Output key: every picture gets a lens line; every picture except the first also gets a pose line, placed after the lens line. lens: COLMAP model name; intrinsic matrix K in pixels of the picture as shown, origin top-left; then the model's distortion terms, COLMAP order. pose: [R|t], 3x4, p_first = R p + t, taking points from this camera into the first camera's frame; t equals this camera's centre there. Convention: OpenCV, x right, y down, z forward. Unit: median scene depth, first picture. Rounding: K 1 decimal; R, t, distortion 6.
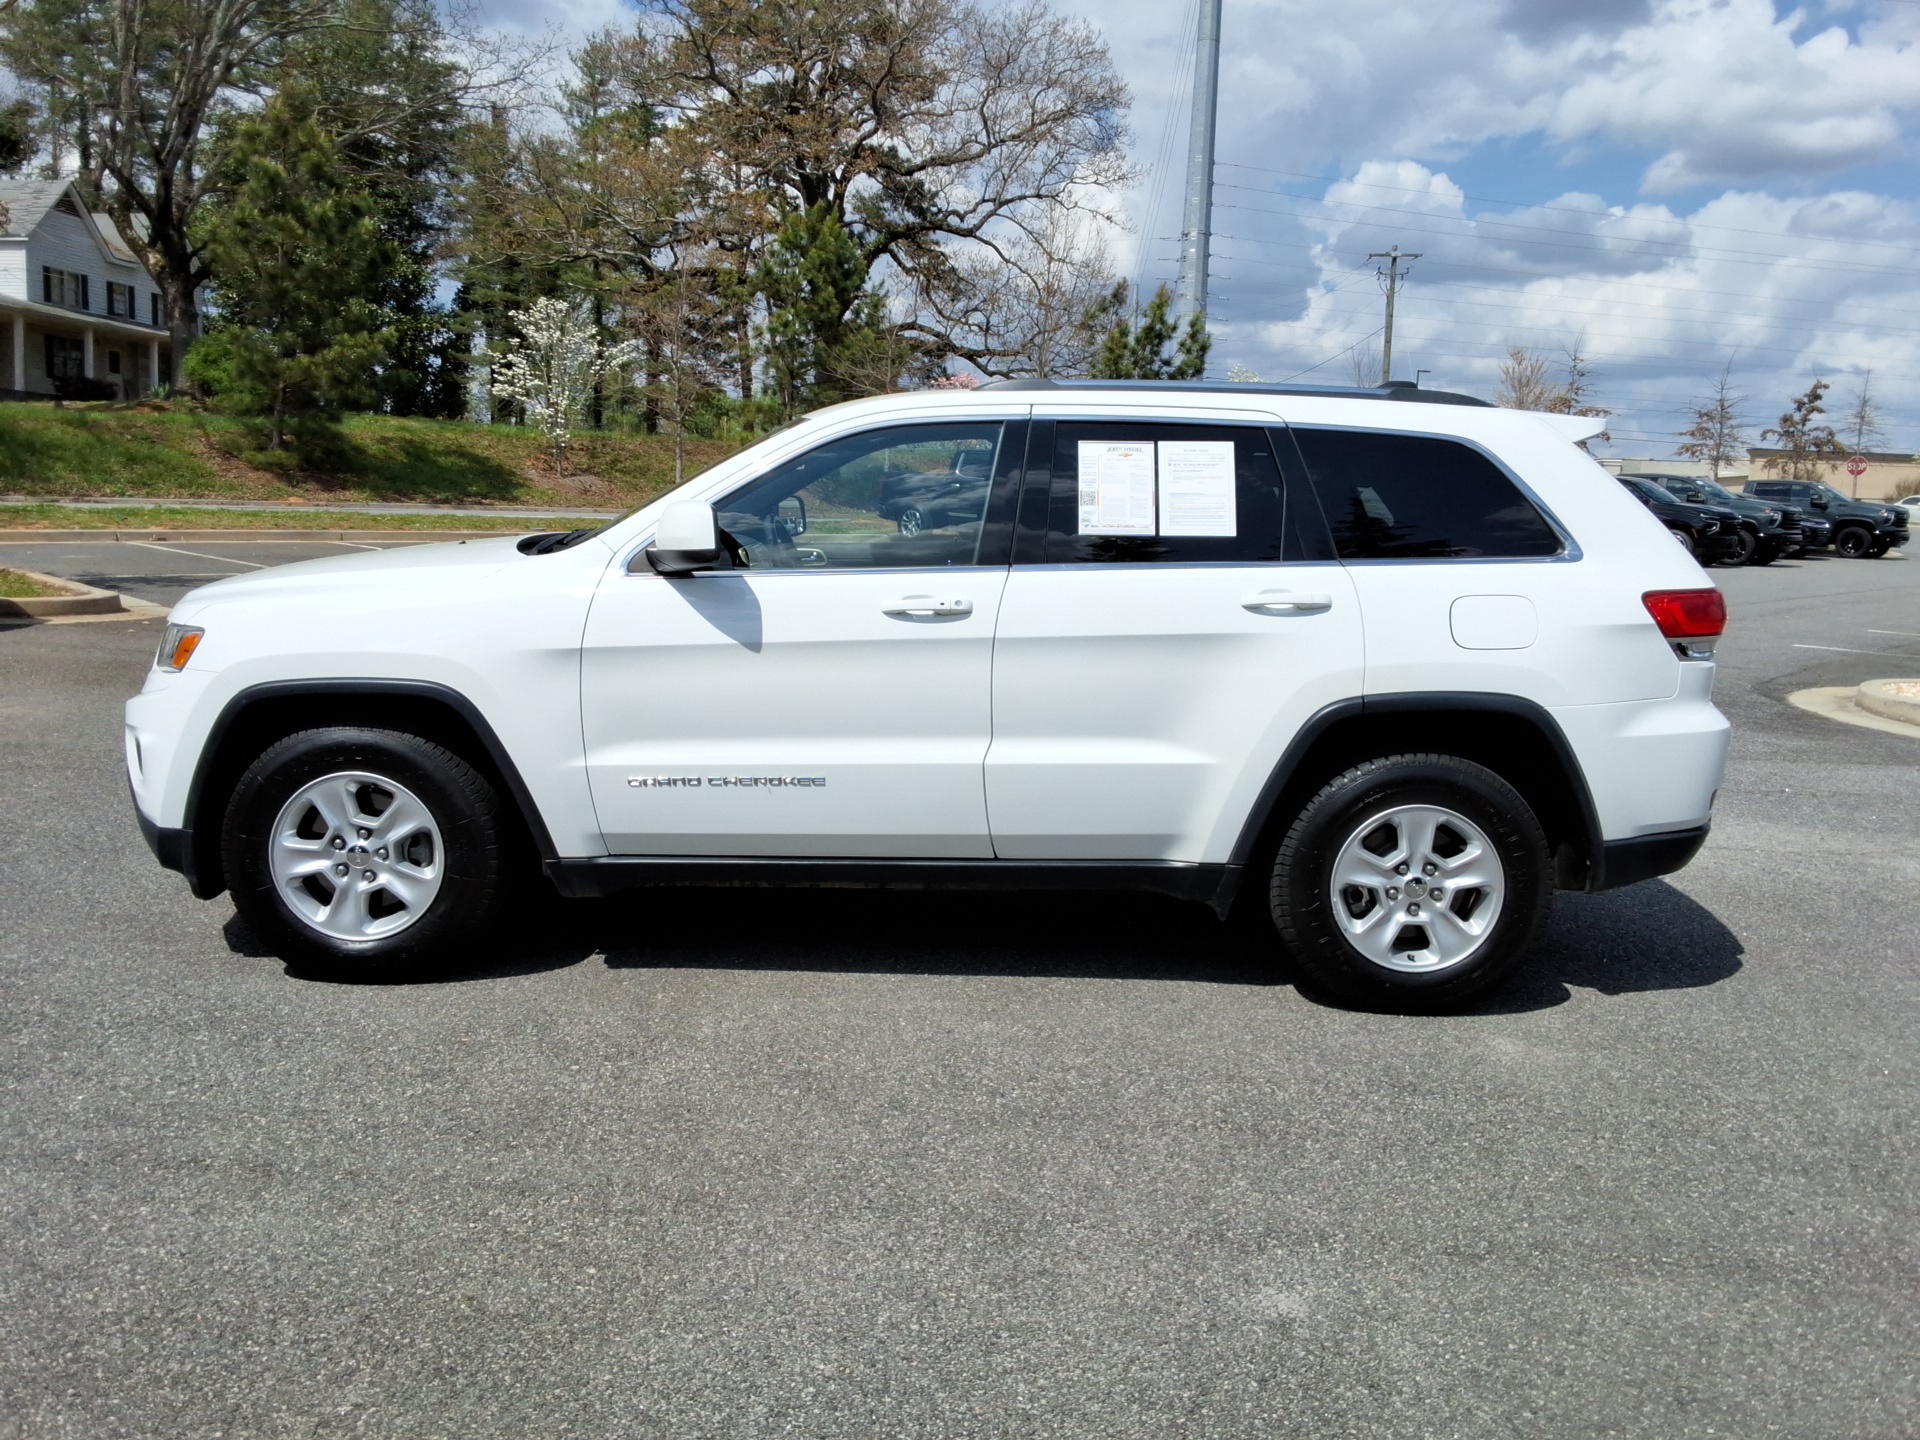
lens RADIAL K [[1553.8, 0, 974.0], [0, 1553.8, 679.2], [0, 0, 1]] dist [0.102994, -0.161263]
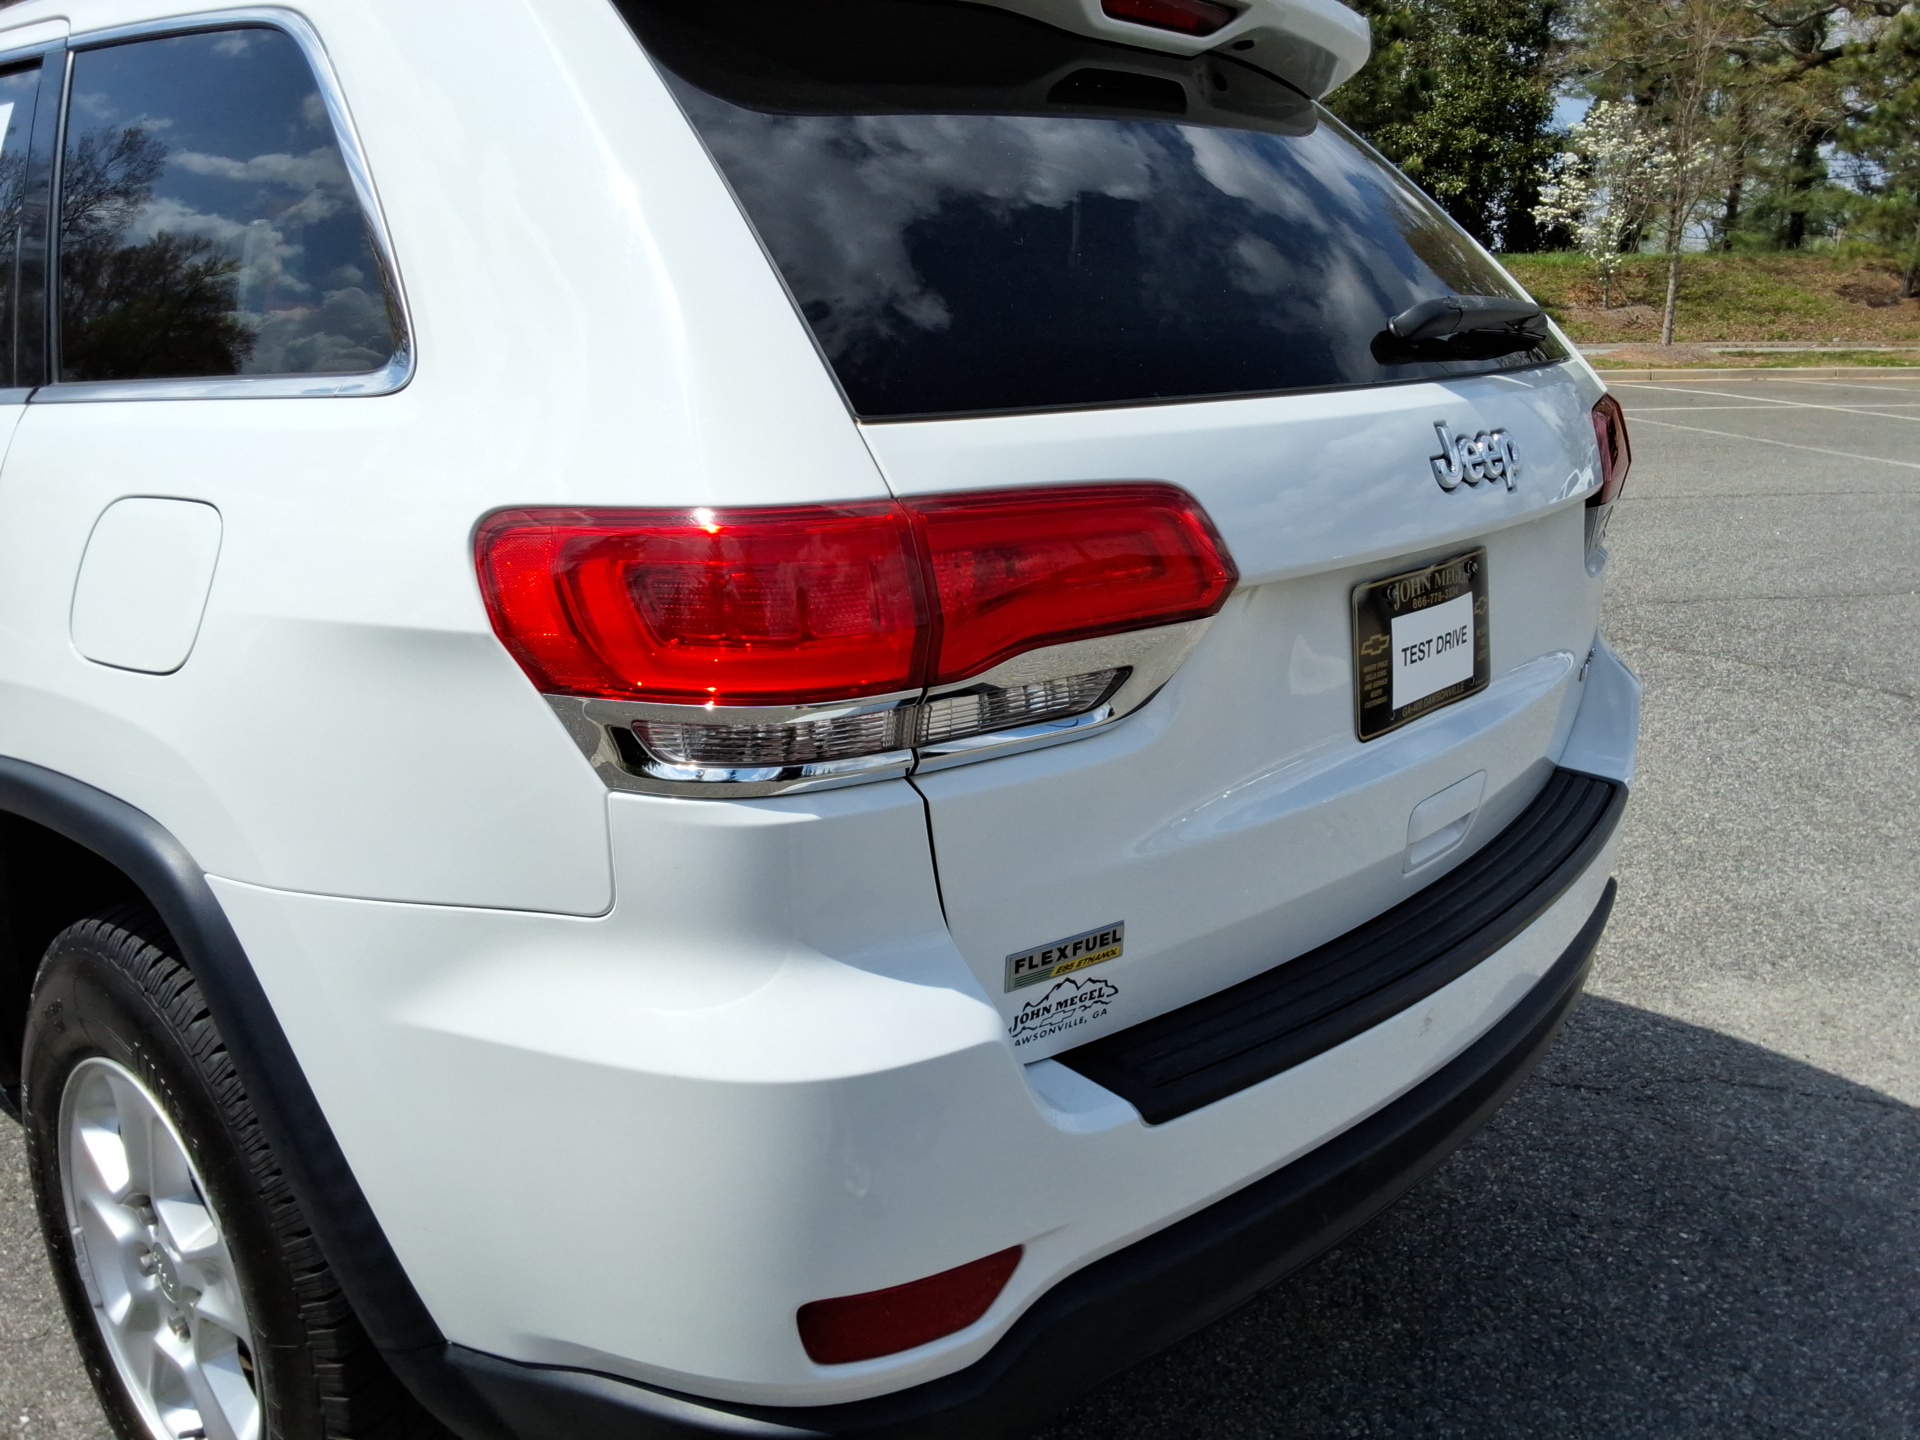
lens RADIAL K [[1553.8, 0, 974.0], [0, 1553.8, 679.2], [0, 0, 1]] dist [0.102994, -0.161263]
pose [[0.751793, 0.111752, -0.649860, 0.077391], [-0.048814, 0.992262, 0.114161, -0.007173], [0.657589, -0.054103, 0.751431, 0.100439]]
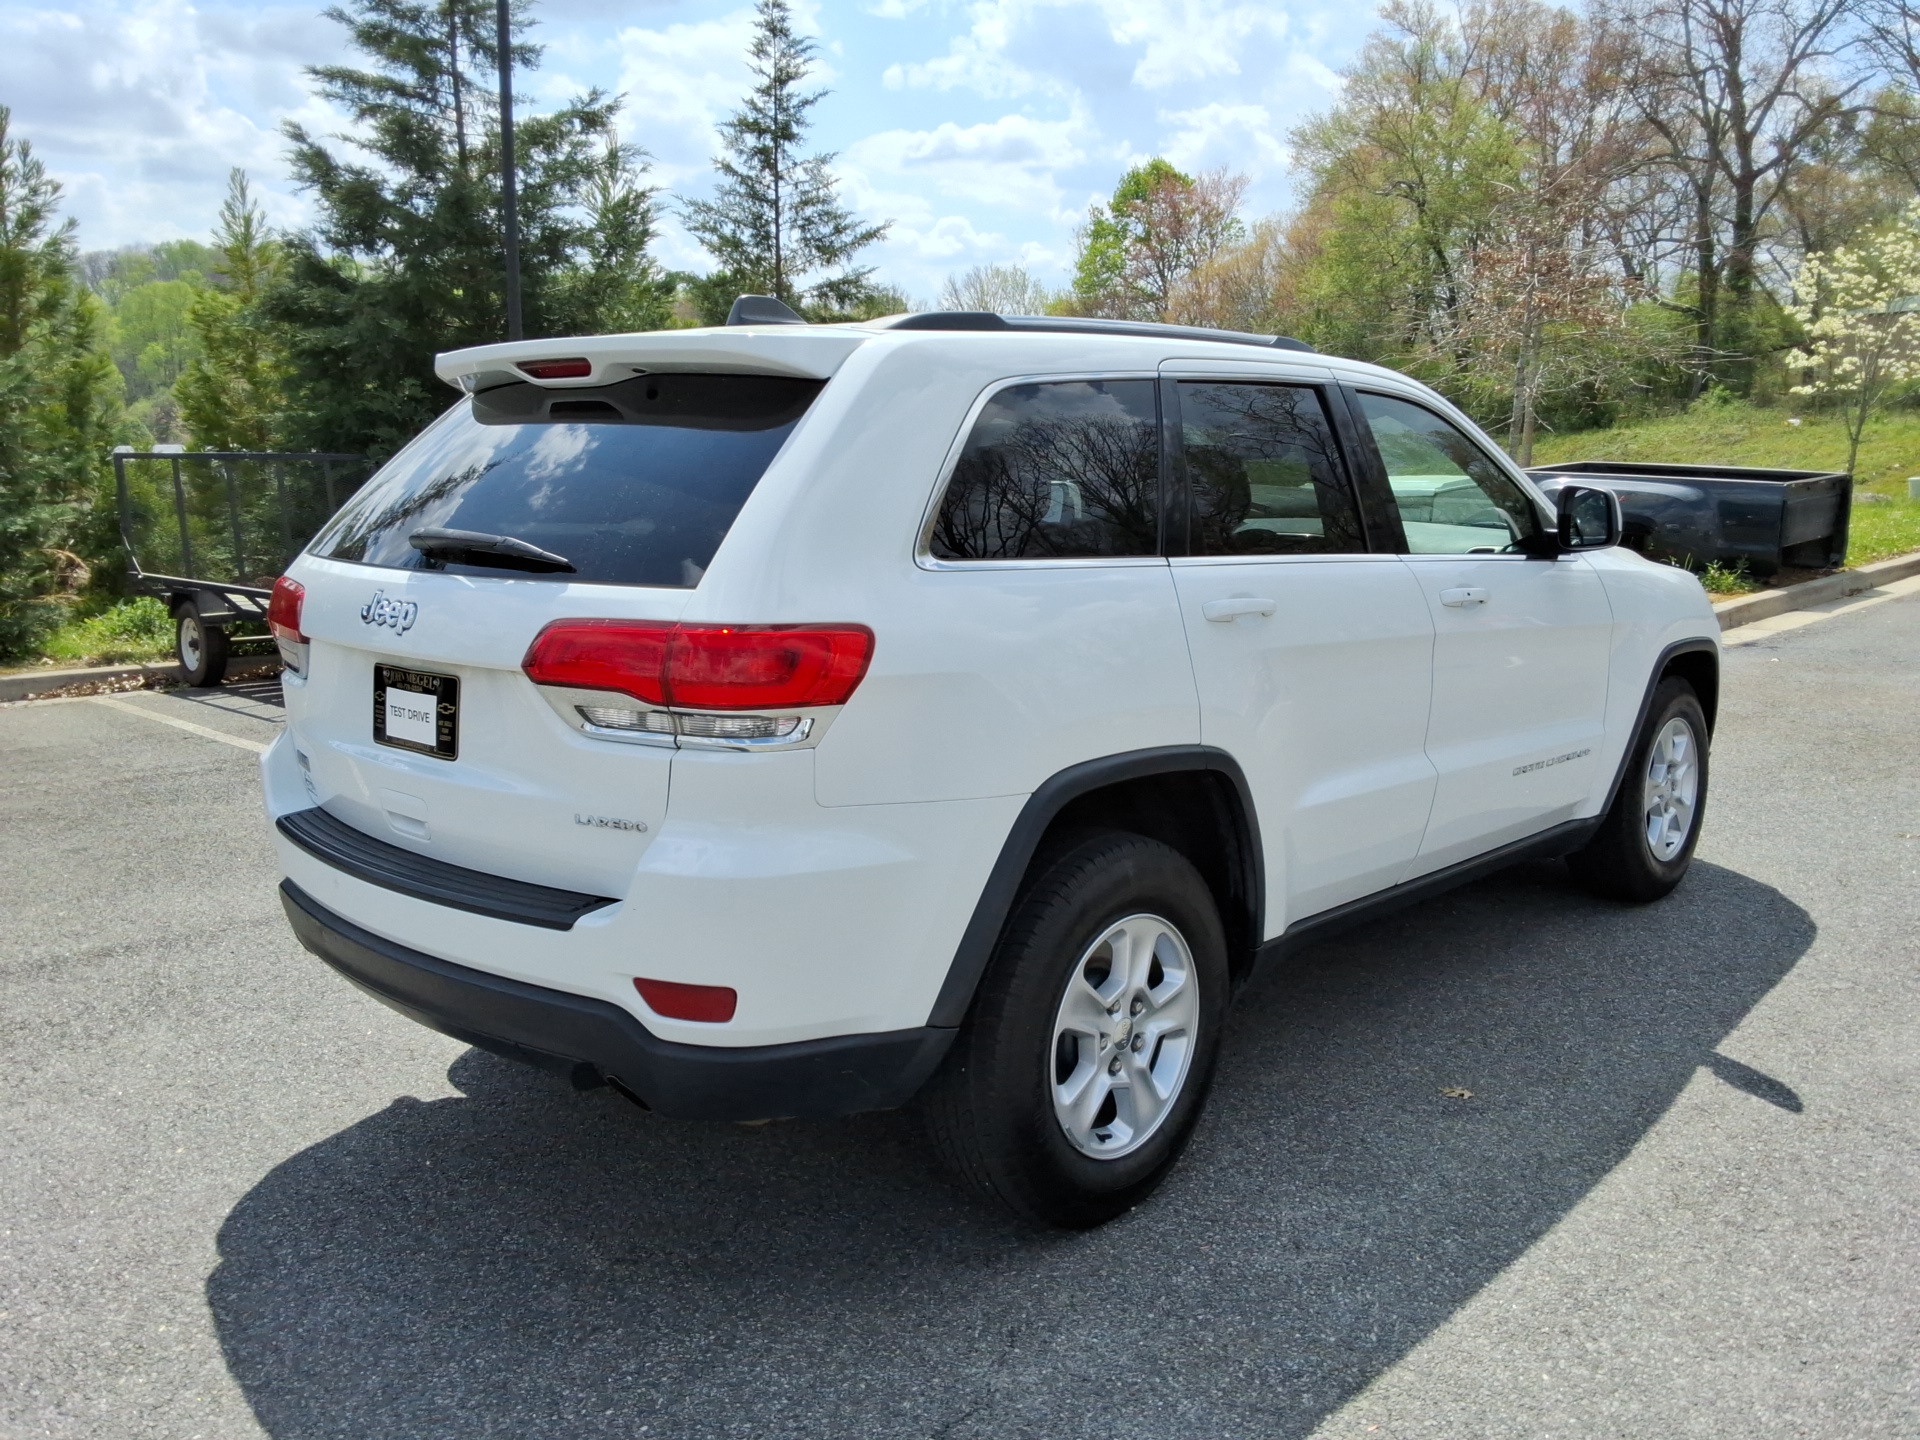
lens RADIAL K [[1553.8, 0, 974.0], [0, 1553.8, 679.2], [0, 0, 1]] dist [0.102994, -0.161263]
pose [[-0.681141, 0.074925, -0.728309, 0.096535], [-0.113642, 0.971875, 0.206264, -0.024815], [0.723279, 0.223261, -0.653469, 0.212193]]
